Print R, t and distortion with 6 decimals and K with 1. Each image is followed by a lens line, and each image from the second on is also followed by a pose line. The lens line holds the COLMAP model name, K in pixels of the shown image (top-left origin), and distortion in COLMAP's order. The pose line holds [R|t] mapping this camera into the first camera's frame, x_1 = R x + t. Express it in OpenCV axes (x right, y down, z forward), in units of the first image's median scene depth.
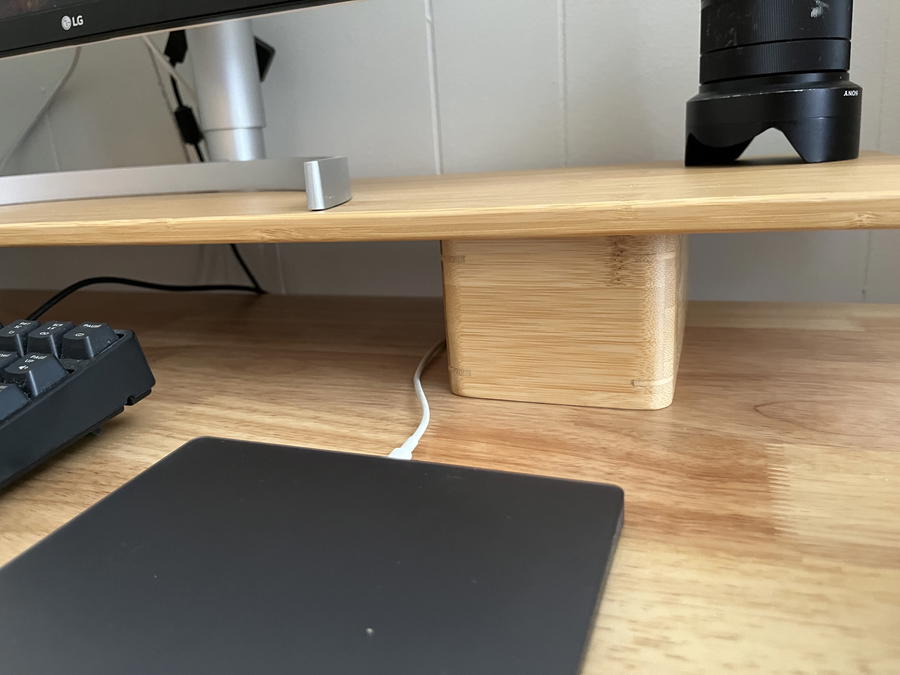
lens RADIAL K [[694.2, 0, 454.4], [0, 694.2, 337.6], [0, 0, 1]] dist [0.085756, -0.133060]
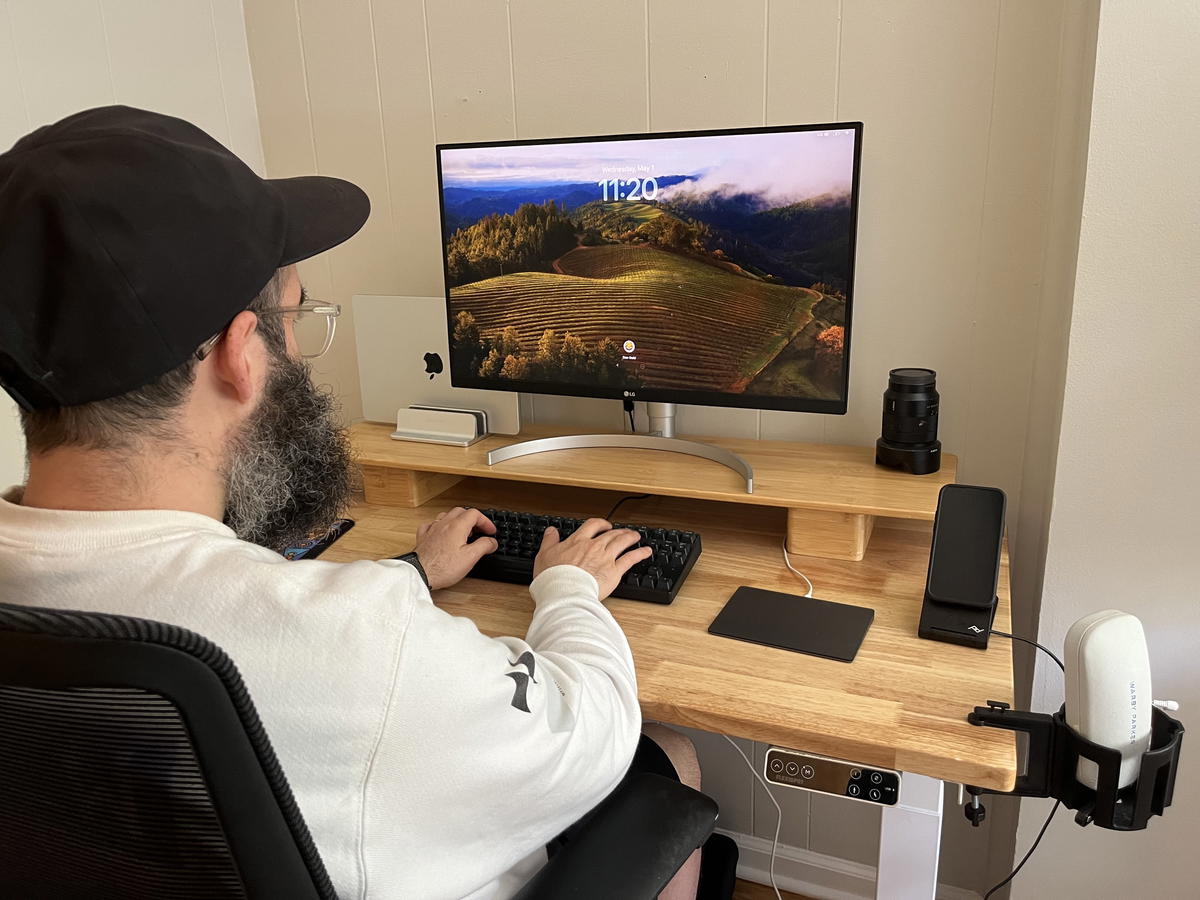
lens RADIAL K [[925.7, 0, 605.9], [0, 925.7, 450.1], [0, 0, 1]] dist [0.085756, -0.133060]
pose [[0.998982, 0.037732, -0.024735, -0.763337], [-0.037412, 0.999212, 0.013285, -0.413163], [0.025217, -0.012346, 0.999606, -3.242676]]
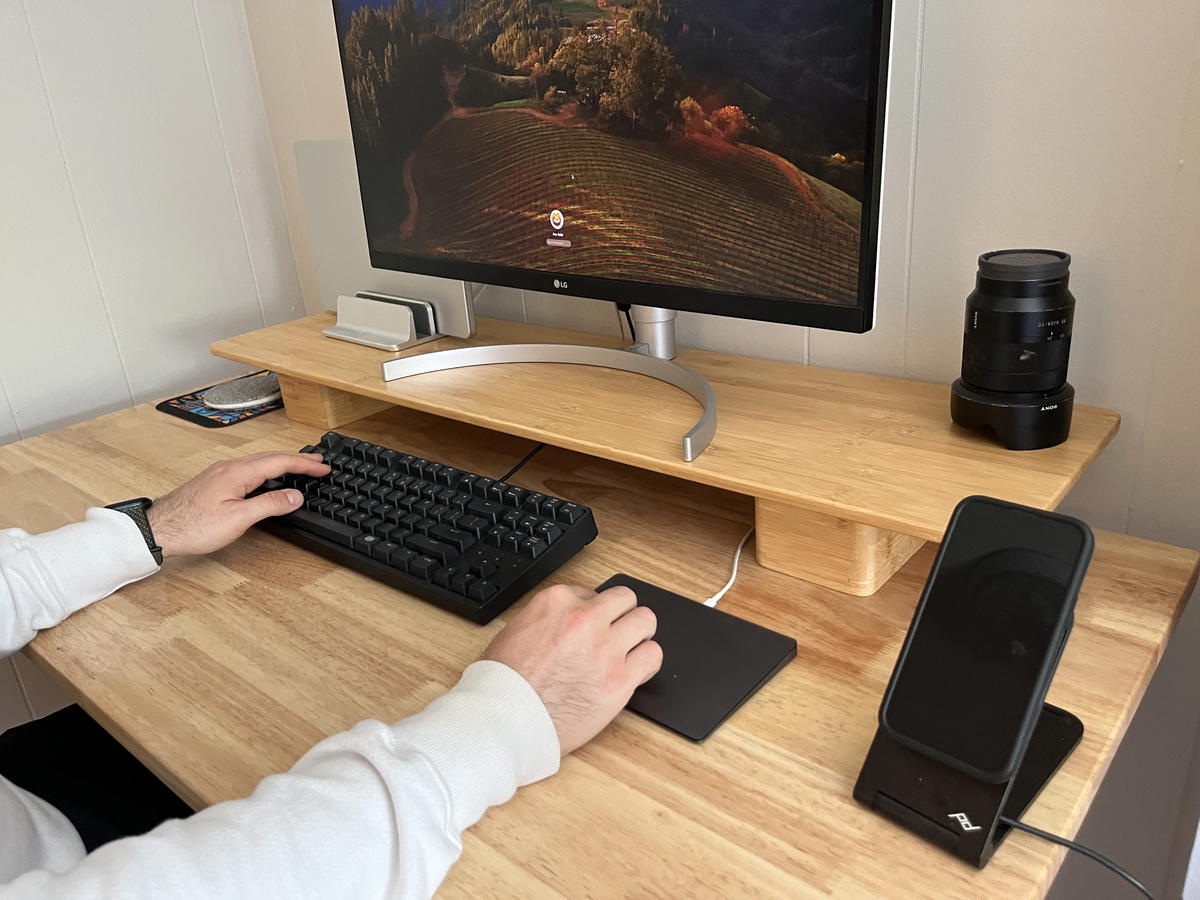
lens RADIAL K [[925.7, 0, 605.9], [0, 925.7, 450.1], [0, 0, 1]] dist [0.085756, -0.133060]
pose [[0.937531, 0.122970, -0.325444, 0.405118], [-0.077590, 0.985794, 0.148966, -0.567680], [0.339139, -0.114409, 0.933753, -1.390375]]
